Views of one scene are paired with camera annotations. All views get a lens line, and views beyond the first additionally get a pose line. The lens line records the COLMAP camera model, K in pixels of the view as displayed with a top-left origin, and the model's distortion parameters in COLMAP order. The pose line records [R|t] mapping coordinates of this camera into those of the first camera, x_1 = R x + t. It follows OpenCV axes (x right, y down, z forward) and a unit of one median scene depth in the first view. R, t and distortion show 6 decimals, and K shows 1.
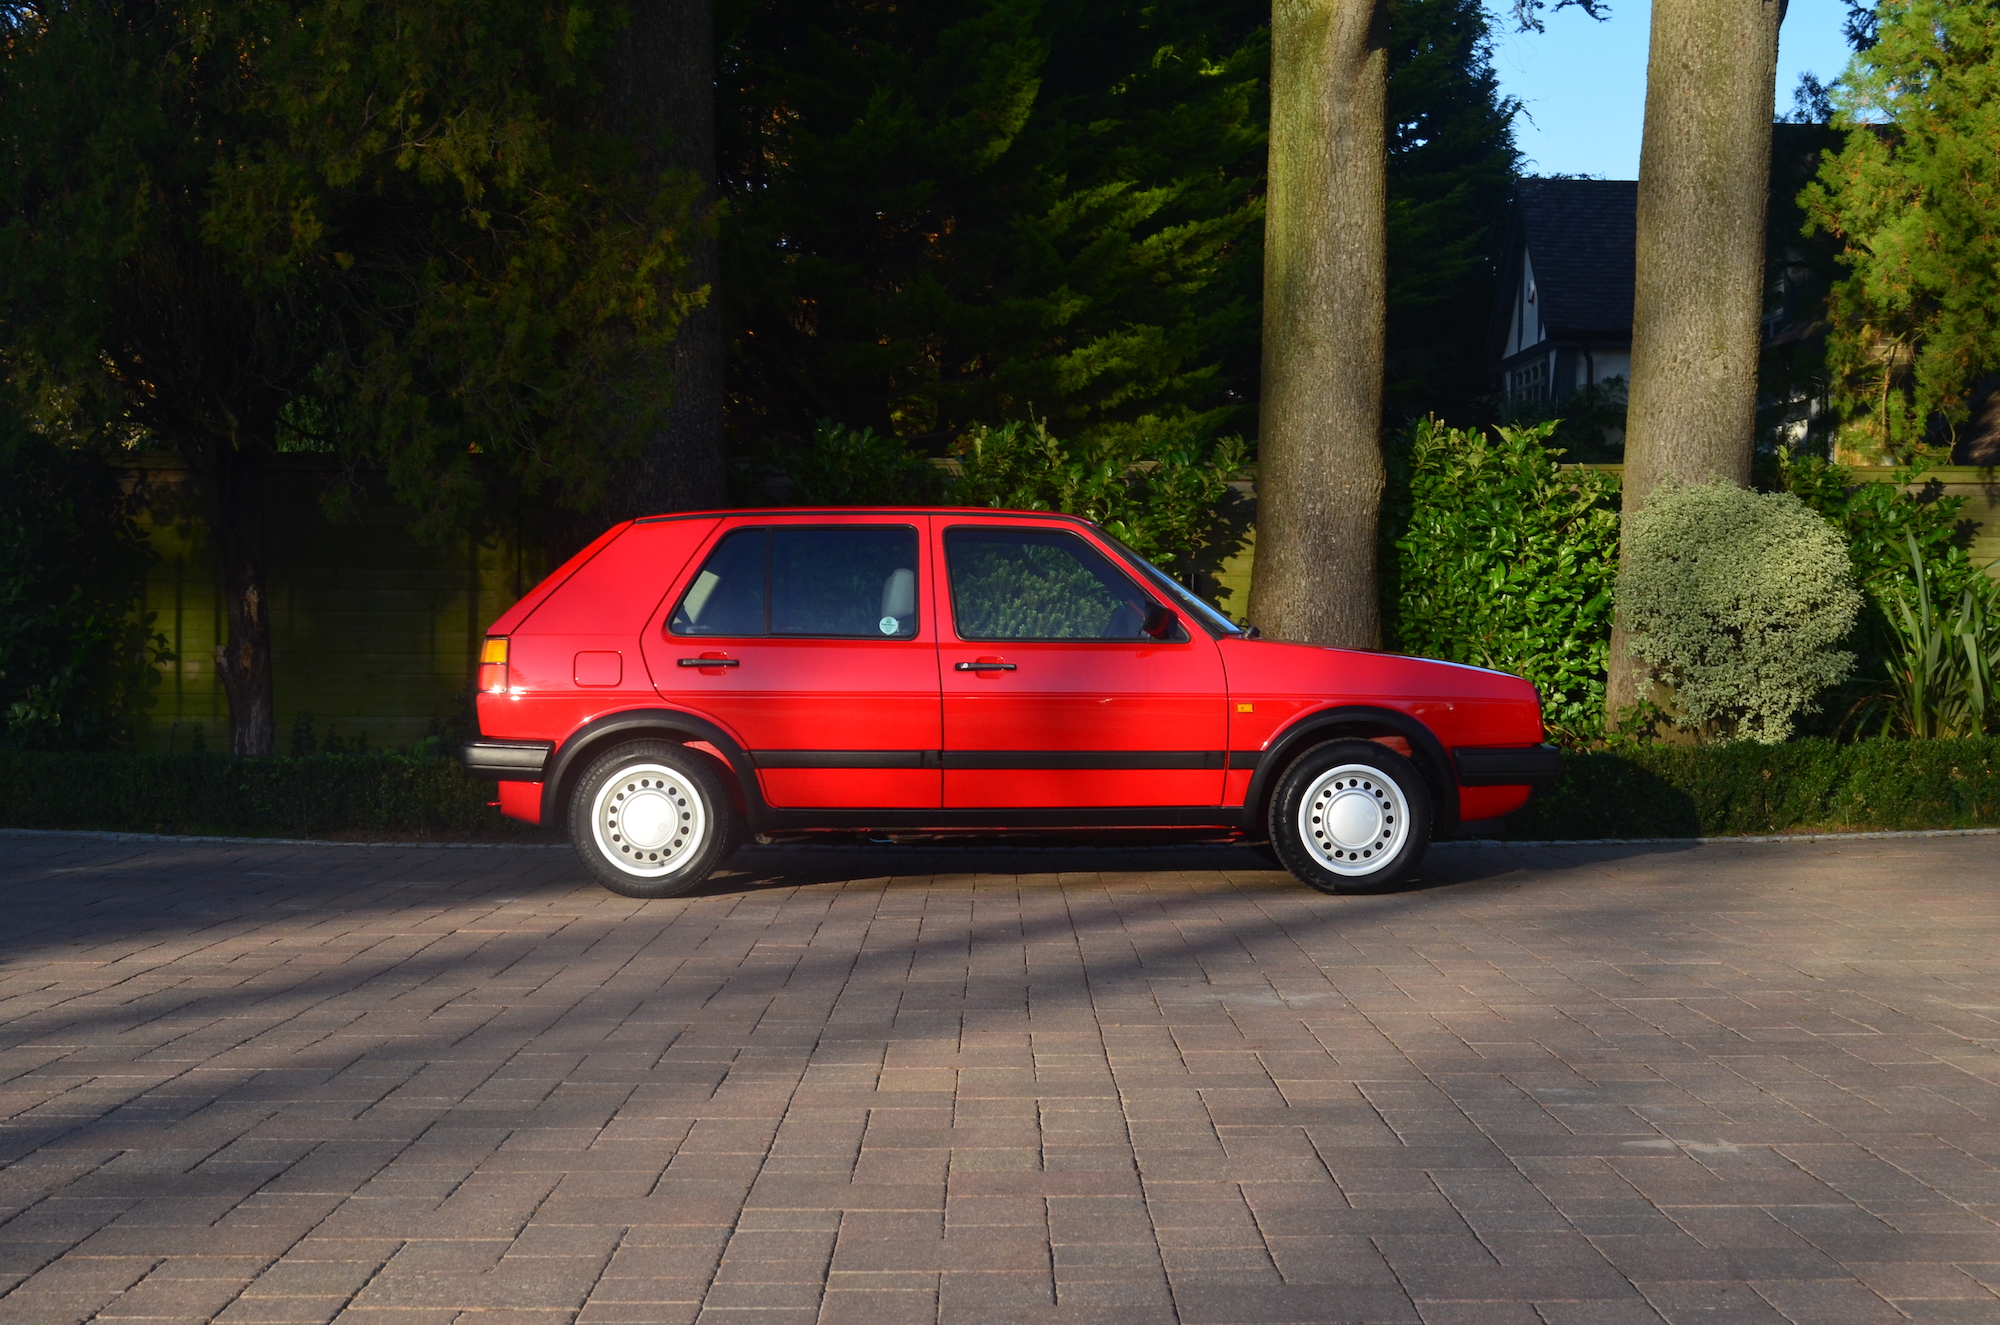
lens RADIAL K [[3290.0, 0, 1011.7], [0, 3290.0, 737.8], [0, 0, 1]] dist [-0.031314, 0.071815]
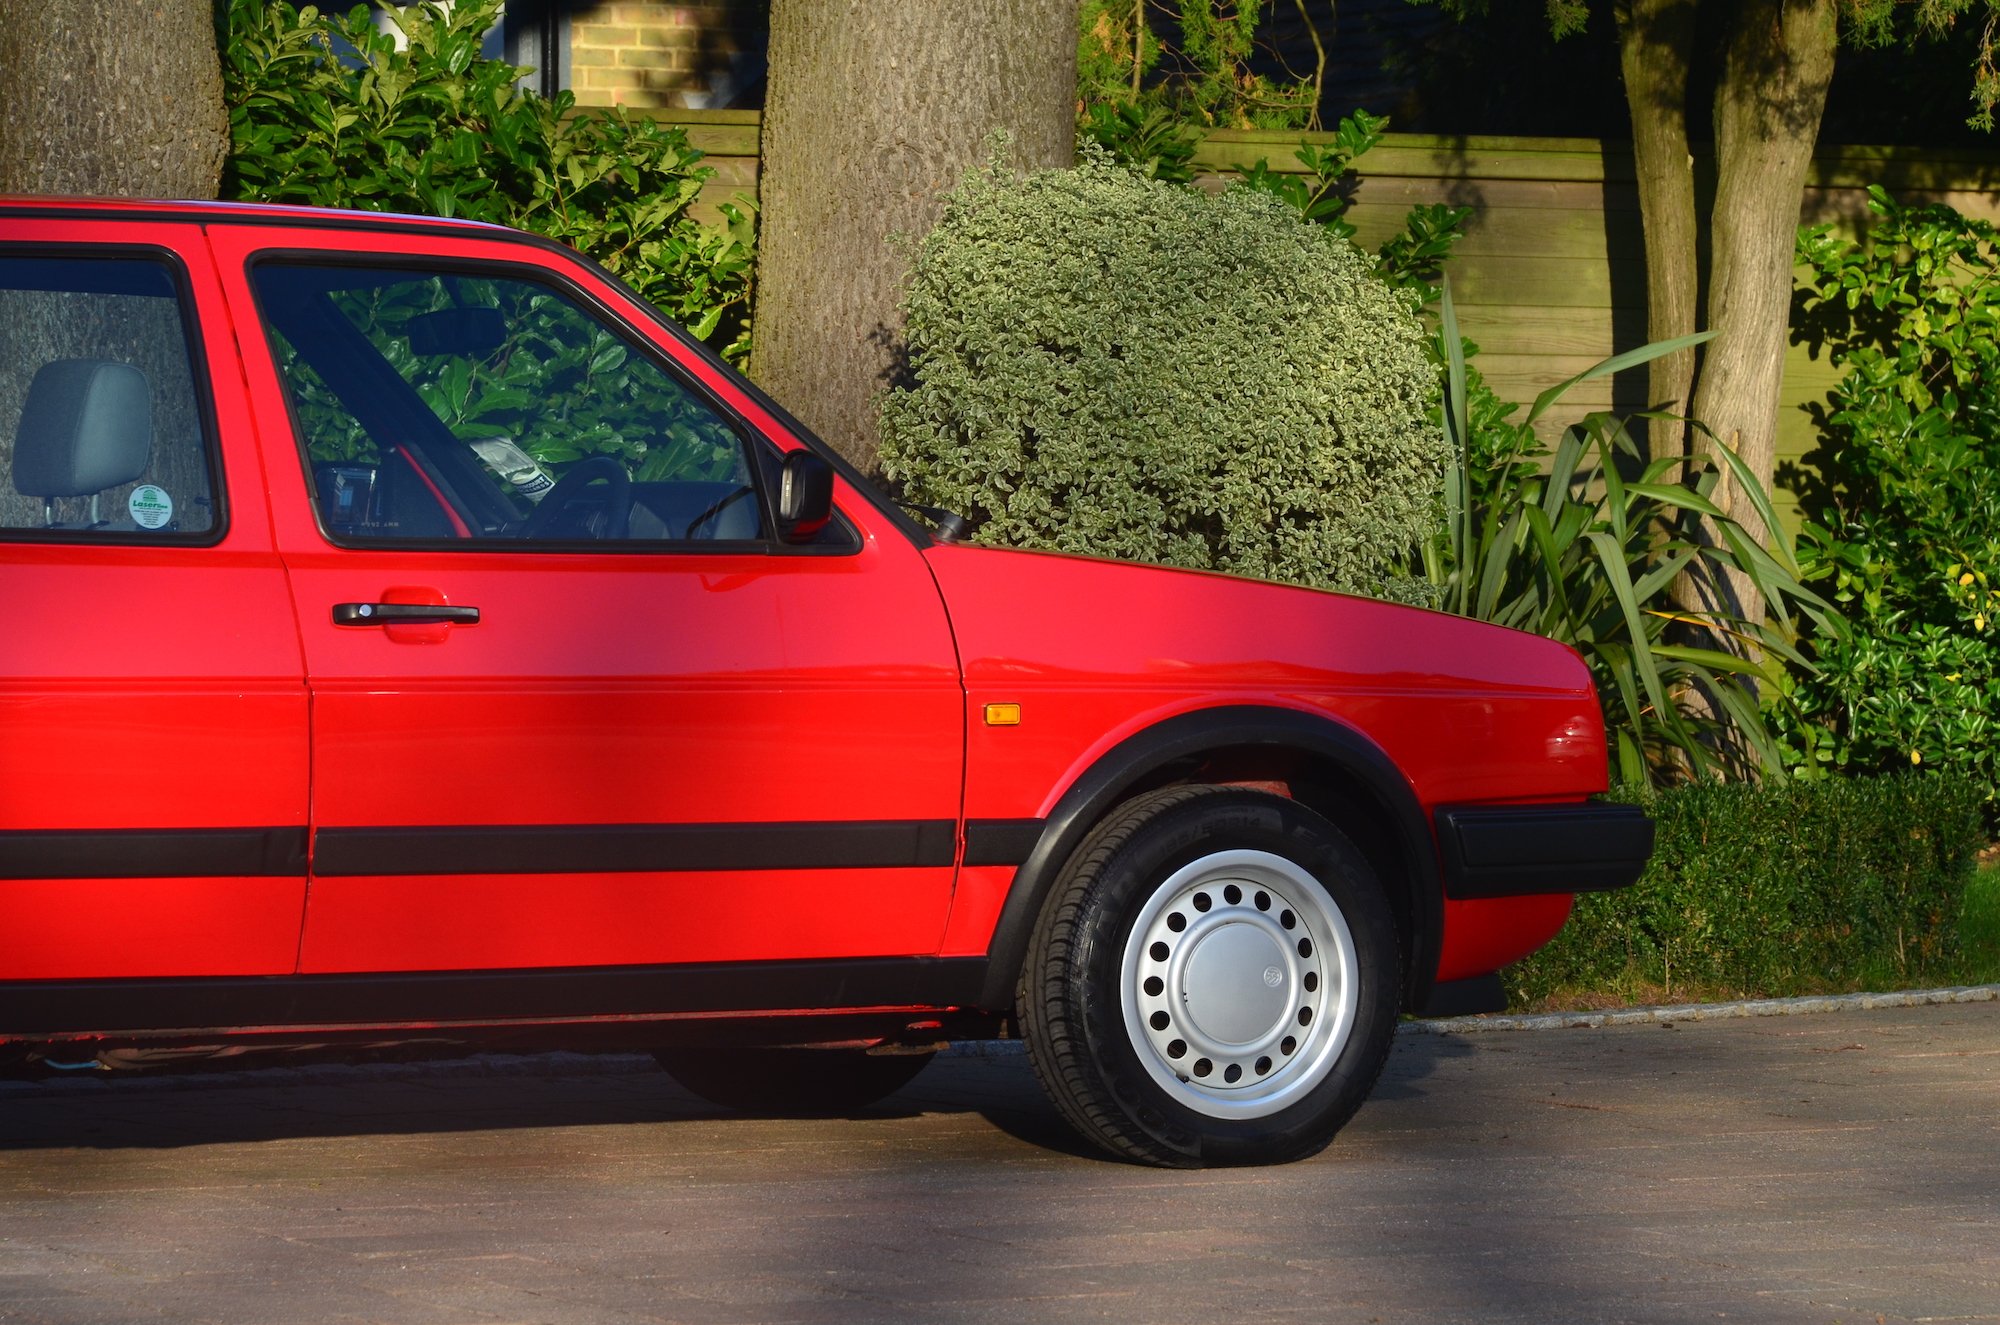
lens RADIAL K [[8763.4, 0, 1184.7], [0, 8763.4, 697.5], [0, 0, 1]] dist [0.252377, 3.227410]
pose [[0.892103, -0.004591, 0.451809, -0.259267], [0.010051, 0.999903, -0.009685, -0.000236], [-0.451720, 0.013182, 0.892062, 0.015422]]
